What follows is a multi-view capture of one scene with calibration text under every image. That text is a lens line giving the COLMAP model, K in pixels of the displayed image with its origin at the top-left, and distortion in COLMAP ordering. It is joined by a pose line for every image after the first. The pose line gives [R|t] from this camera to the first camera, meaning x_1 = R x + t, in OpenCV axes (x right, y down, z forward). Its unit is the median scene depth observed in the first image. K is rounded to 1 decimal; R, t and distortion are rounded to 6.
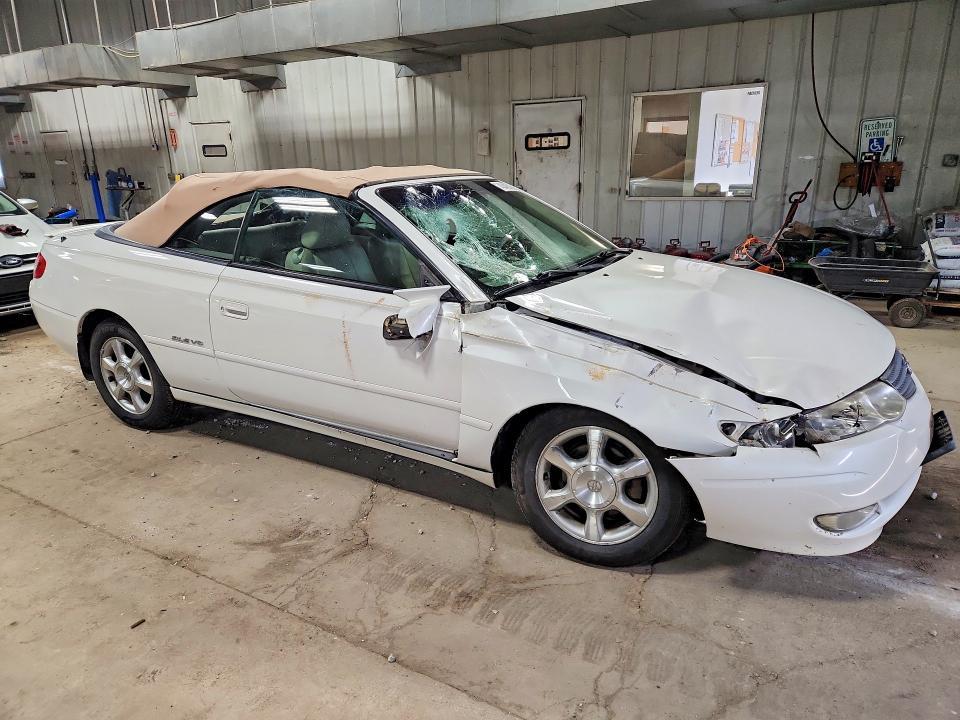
lens RADIAL K [[650.6, 0, 480.6], [0, 650.6, 374.6], [0, 0, 1]] dist [0.047991, -0.002551]
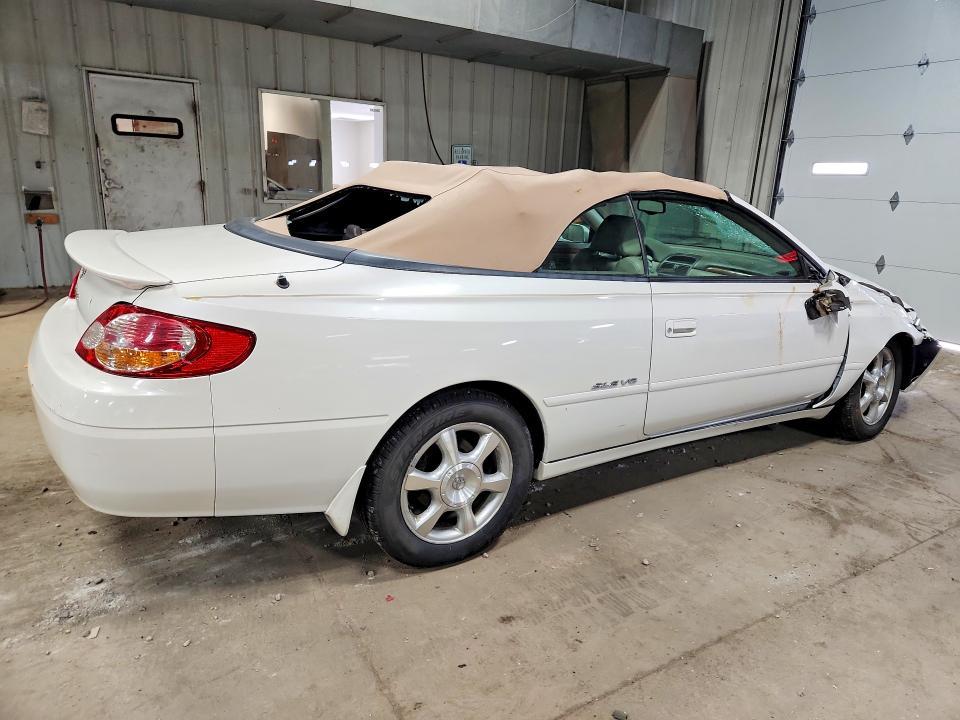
lens RADIAL K [[667.7, 0, 480.0], [0, 667.7, 360.0], [0, 0, 1]] dist [0.070209, -0.061567]
pose [[0.446729, -0.195989, 0.872938, -1.142433], [0.222057, 0.969469, 0.104022, -0.186416], [-0.866674, 0.147373, 0.476611, 0.714413]]
